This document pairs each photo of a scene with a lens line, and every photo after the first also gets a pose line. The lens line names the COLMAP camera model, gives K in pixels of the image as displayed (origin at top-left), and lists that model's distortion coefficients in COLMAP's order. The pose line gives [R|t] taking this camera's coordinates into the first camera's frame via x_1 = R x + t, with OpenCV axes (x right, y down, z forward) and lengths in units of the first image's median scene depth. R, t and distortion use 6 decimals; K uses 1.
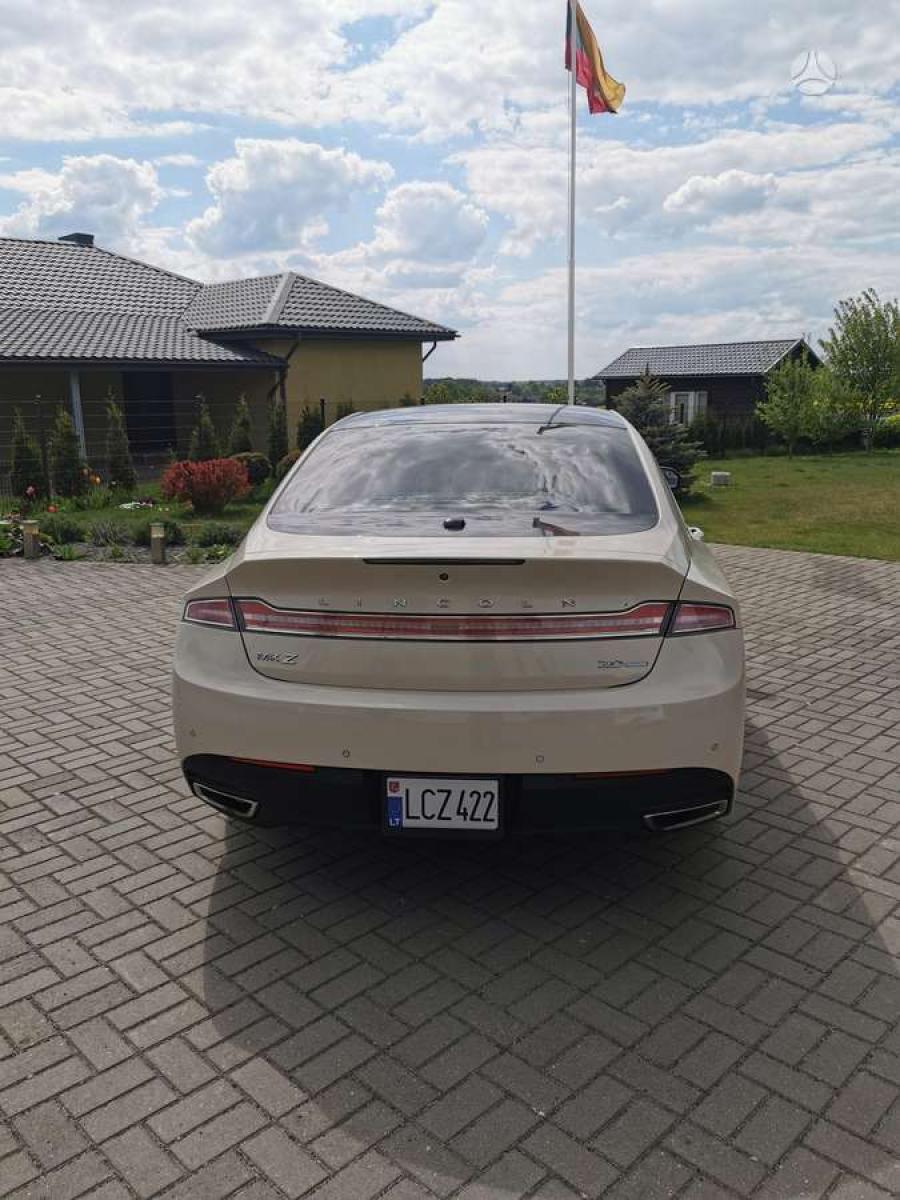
lens RADIAL K [[929.8, 0, 442.3], [0, 929.8, 587.2], [0, 0, 1]] dist [0.083747, -0.120949]
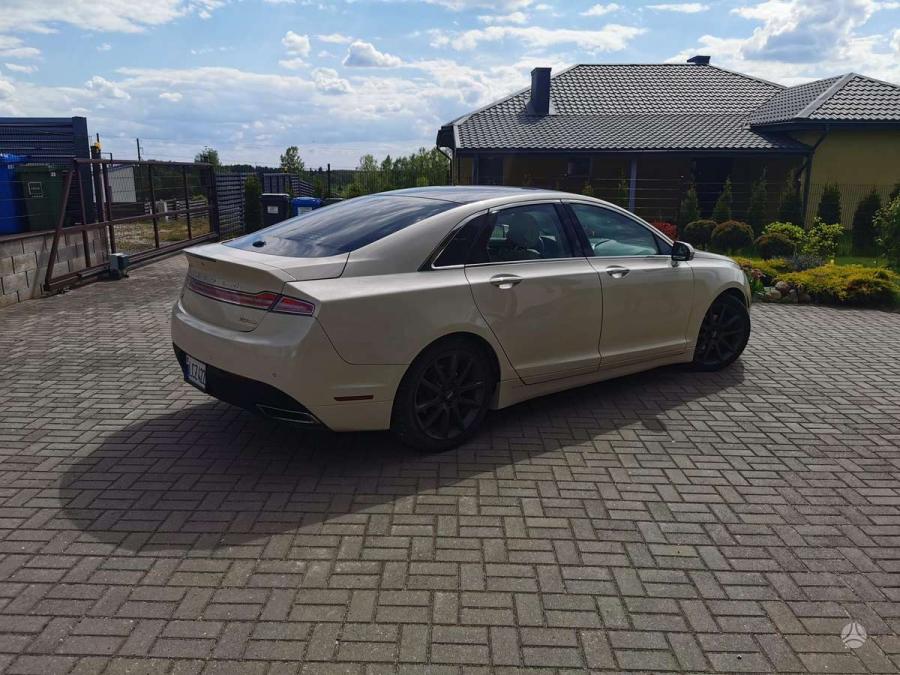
lens RADIAL K [[697.3, 0, 443.3], [0, 697.3, 332.7], [0, 0, 1]] dist [0.083747, -0.120949]
pose [[0.702509, 0.178381, -0.688957, 0.733645], [-0.164319, 0.982576, 0.086852, -0.042232], [0.692445, 0.052194, 0.719580, 0.120932]]
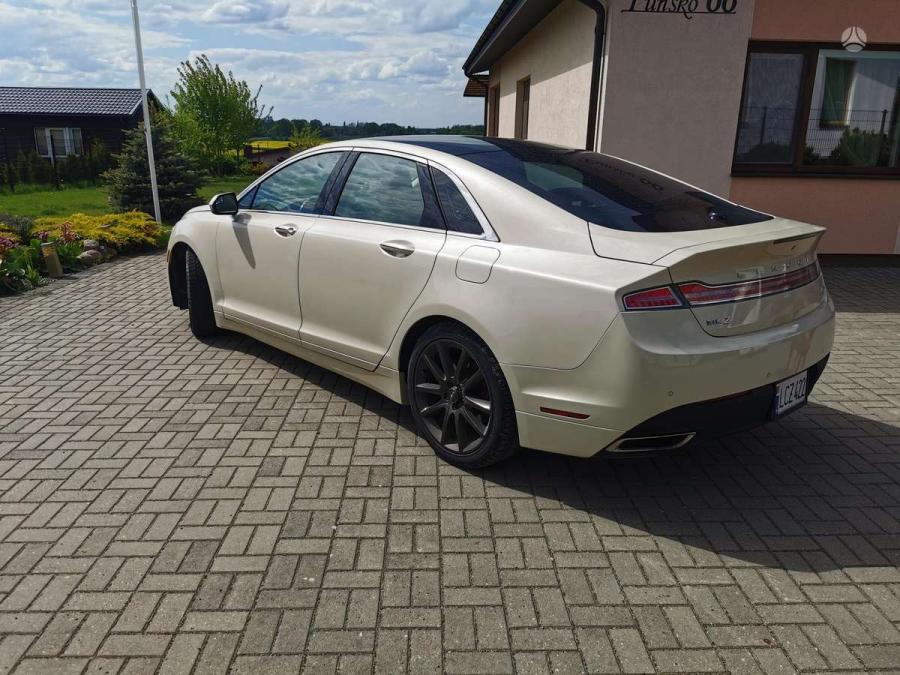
lens RADIAL K [[697.3, 0, 447.6], [0, 697.3, 333.4], [0, 0, 1]] dist [0.083747, -0.120949]
pose [[0.676025, -0.177596, 0.715157, -0.610007], [0.125565, 0.984092, 0.125687, -0.044136], [-0.726102, 0.004832, 0.687570, 0.300077]]
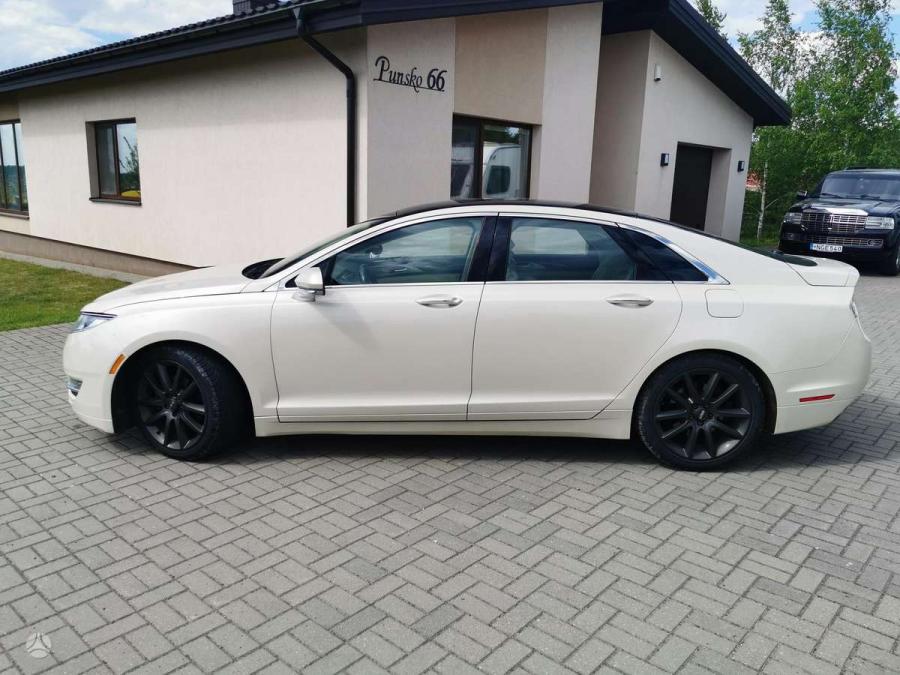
lens RADIAL K [[697.3, 0, 447.8], [0, 697.3, 330.8], [0, 0, 1]] dist [0.083747, -0.120949]
pose [[-0.065087, -0.188477, 0.979918, -0.887127], [0.185514, 0.962596, 0.197467, -0.201698], [-0.980484, 0.194641, -0.027687, 1.017104]]
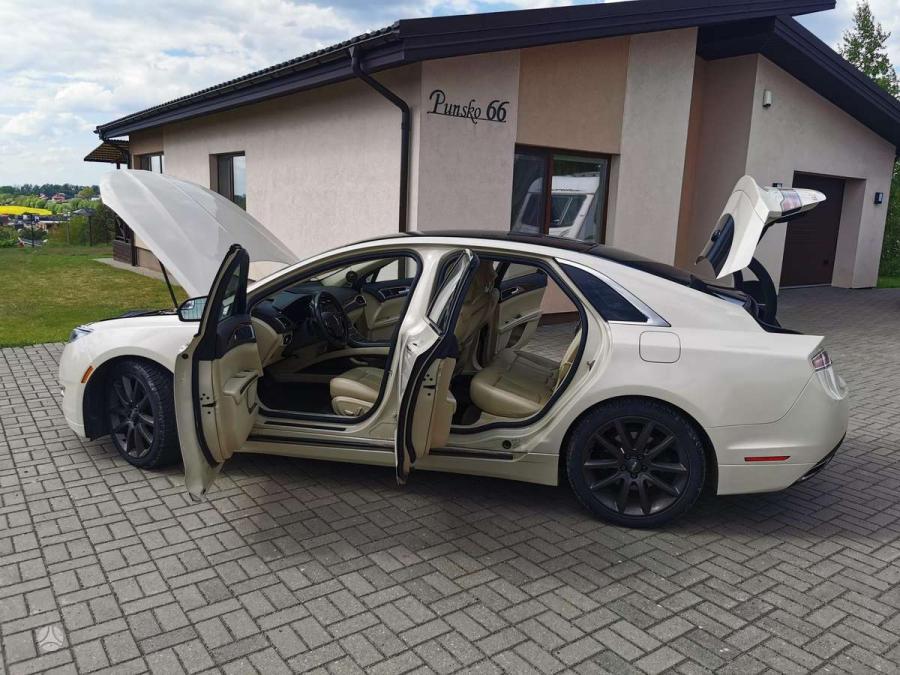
lens RADIAL K [[697.3, 0, 447.9], [0, 697.3, 331.2], [0, 0, 1]] dist [0.083747, -0.120949]
pose [[0.148801, -0.148929, 0.977588, -0.870283], [0.169363, 0.977825, 0.123186, -0.162367], [-0.974256, 0.147237, 0.170724, 0.780211]]
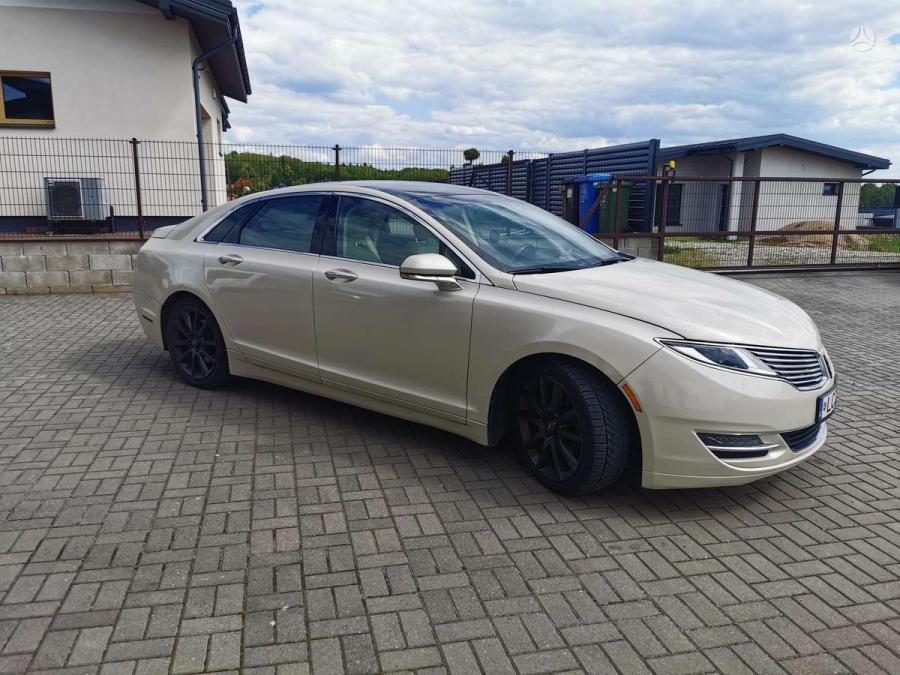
lens RADIAL K [[697.3, 0, 450.7], [0, 697.3, 345.2], [0, 0, 1]] dist [0.083747, -0.120949]
pose [[-0.508667, 0.190153, -0.839702, 0.854525], [-0.180839, 0.929951, 0.320137, -0.285577], [0.841757, 0.314694, -0.438649, 1.445780]]
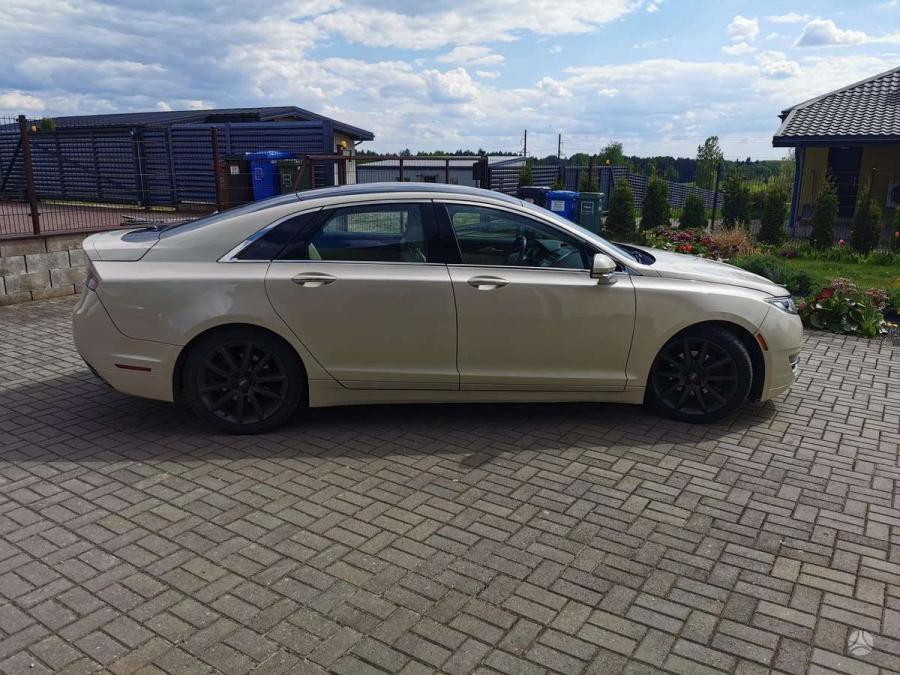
lens RADIAL K [[697.3, 0, 448.0], [0, 697.3, 324.2], [0, 0, 1]] dist [0.083747, -0.120949]
pose [[0.207589, 0.238719, -0.948641, 1.029959], [-0.213243, 0.957487, 0.194282, -0.185543], [0.954691, 0.161960, 0.249669, 0.715342]]
